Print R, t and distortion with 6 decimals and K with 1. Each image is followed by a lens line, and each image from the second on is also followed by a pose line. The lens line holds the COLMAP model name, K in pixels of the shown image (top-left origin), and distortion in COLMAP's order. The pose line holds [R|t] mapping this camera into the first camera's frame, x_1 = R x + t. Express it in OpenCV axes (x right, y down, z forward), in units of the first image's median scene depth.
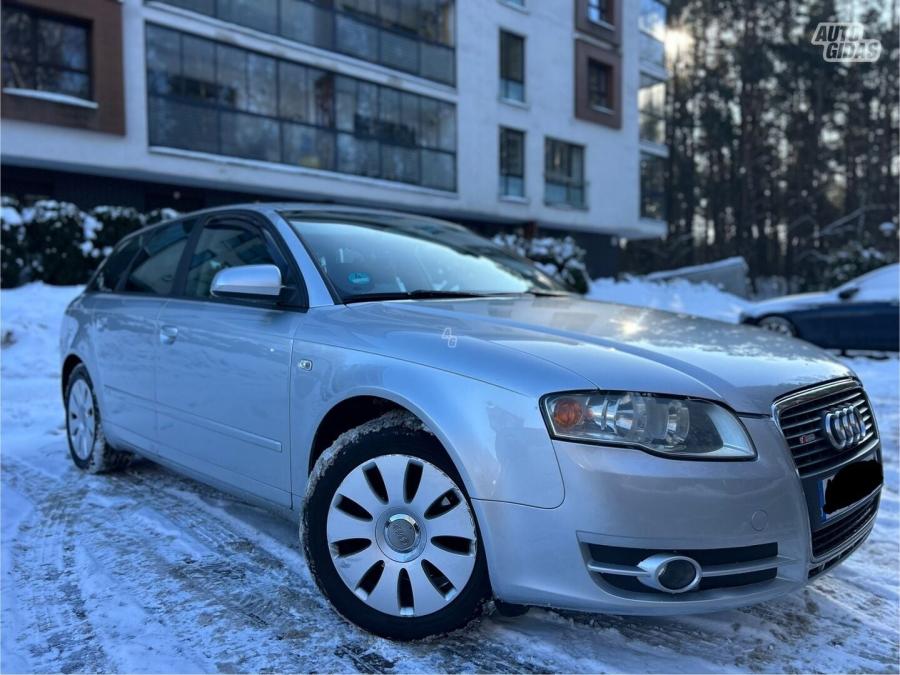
lens RADIAL K [[681.1, 0, 451.8], [0, 681.1, 337.6], [0, 0, 1]] dist [0.047645, -0.048767]
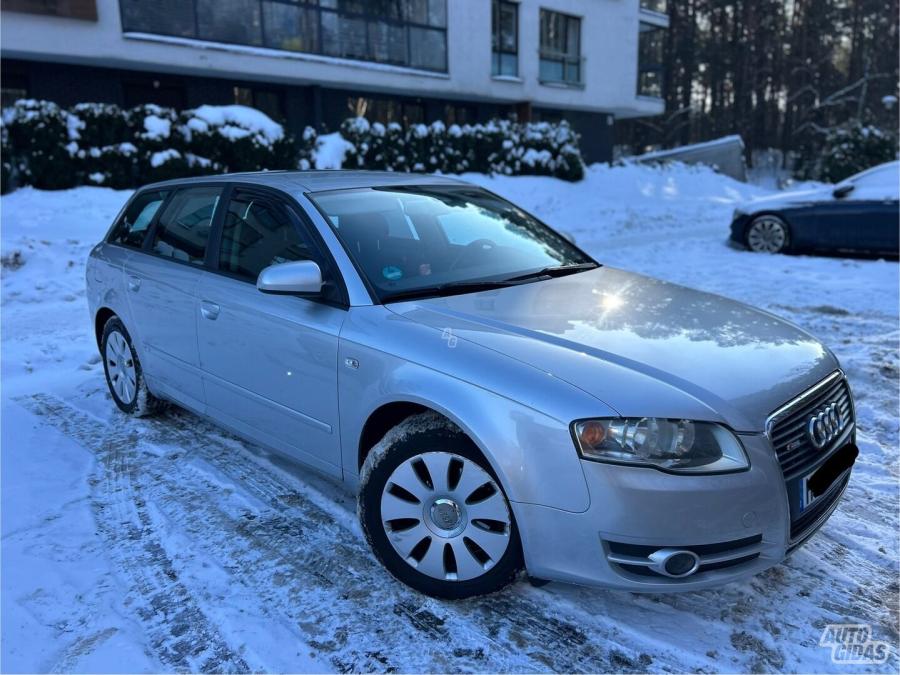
lens RADIAL K [[681.1, 0, 451.4], [0, 681.1, 337.4], [0, 0, 1]] dist [0.047645, -0.048767]
pose [[0.999792, -0.015192, 0.013606, -0.029734], [0.012526, 0.983920, 0.178172, -0.089783], [-0.016094, -0.177964, 0.983905, -0.042554]]
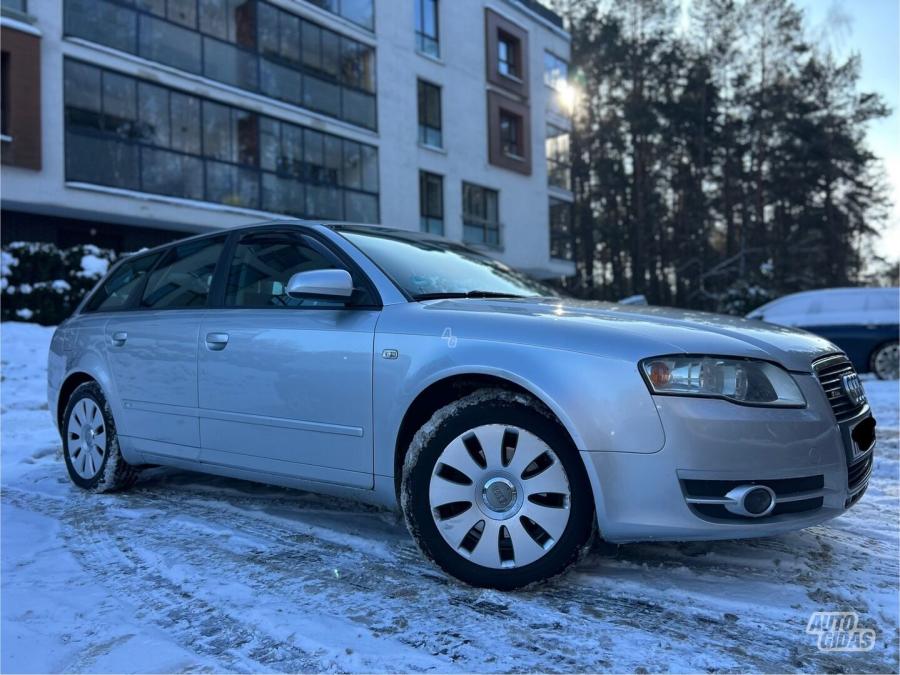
lens RADIAL K [[681.1, 0, 454.0], [0, 681.1, 333.4], [0, 0, 1]] dist [0.047645, -0.048767]
pose [[0.990263, -0.014810, 0.138417, -0.119325], [0.024184, 0.997507, -0.066289, 0.037094], [-0.137090, 0.068991, 0.988153, -0.049479]]
